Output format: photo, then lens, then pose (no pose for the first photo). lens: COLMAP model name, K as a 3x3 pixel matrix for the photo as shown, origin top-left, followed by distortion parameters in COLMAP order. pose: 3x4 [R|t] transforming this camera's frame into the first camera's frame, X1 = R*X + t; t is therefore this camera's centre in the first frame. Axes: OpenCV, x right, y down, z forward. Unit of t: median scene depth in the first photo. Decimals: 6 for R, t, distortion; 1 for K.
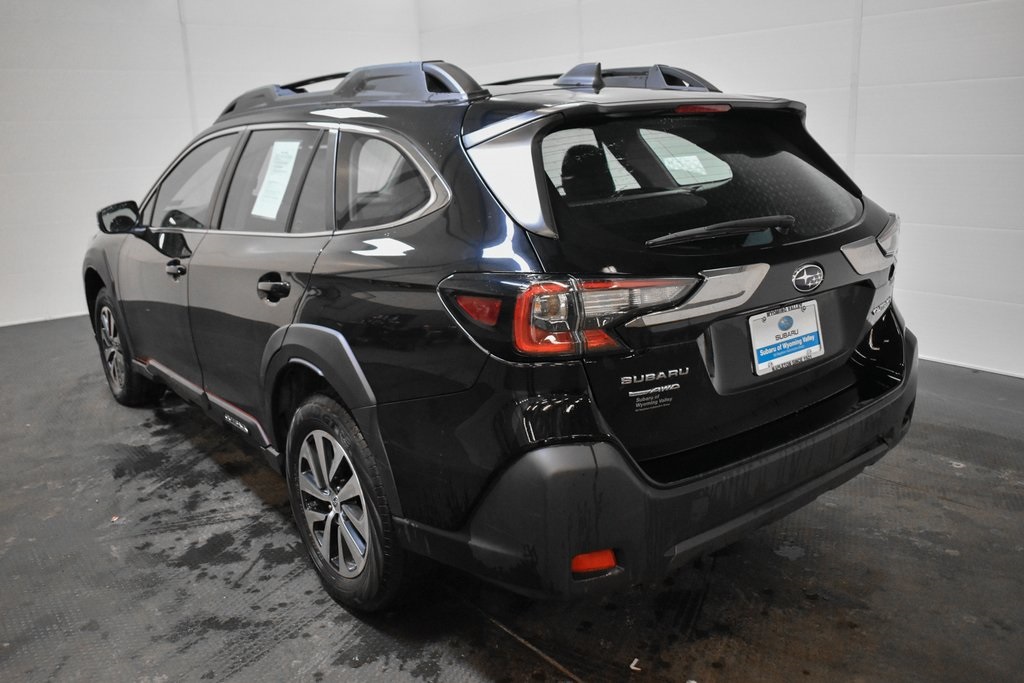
lens RADIAL K [[846.9, 0, 512.0], [0, 846.9, 341.5], [0, 0, 1]] dist [0.092475, 0.000679]
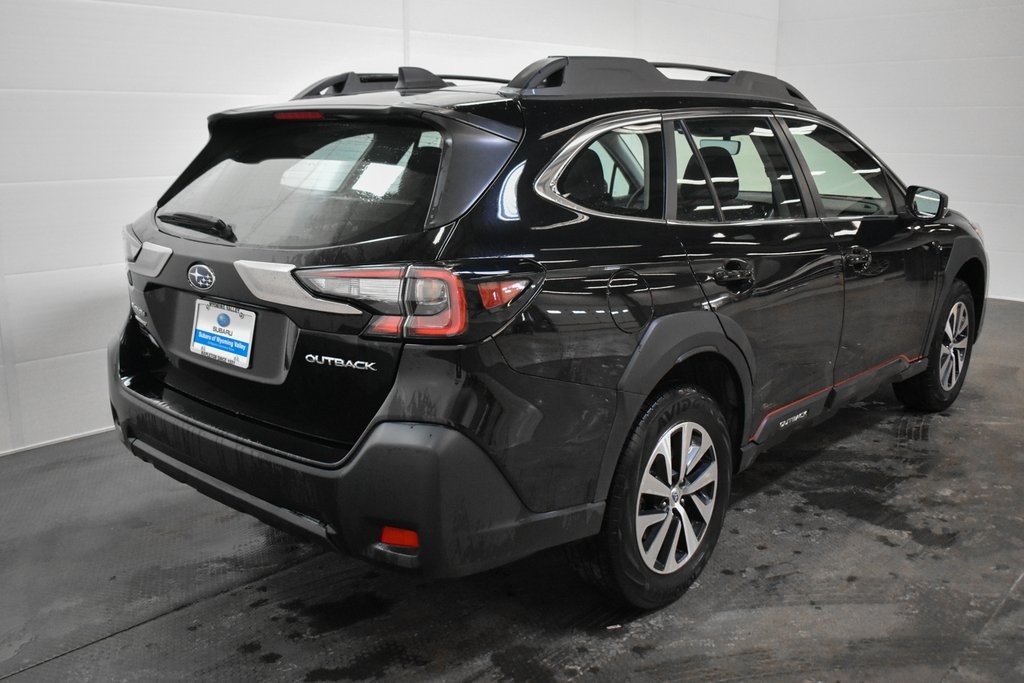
lens RADIAL K [[846.9, 0, 512.0], [0, 846.9, 341.5], [0, 0, 1]] dist [0.092475, 0.000679]
pose [[0.153182, 0.256342, -0.954371, 1.430980], [-0.250495, 0.944298, 0.213430, -0.320086], [0.955922, 0.206372, 0.208862, 1.161341]]
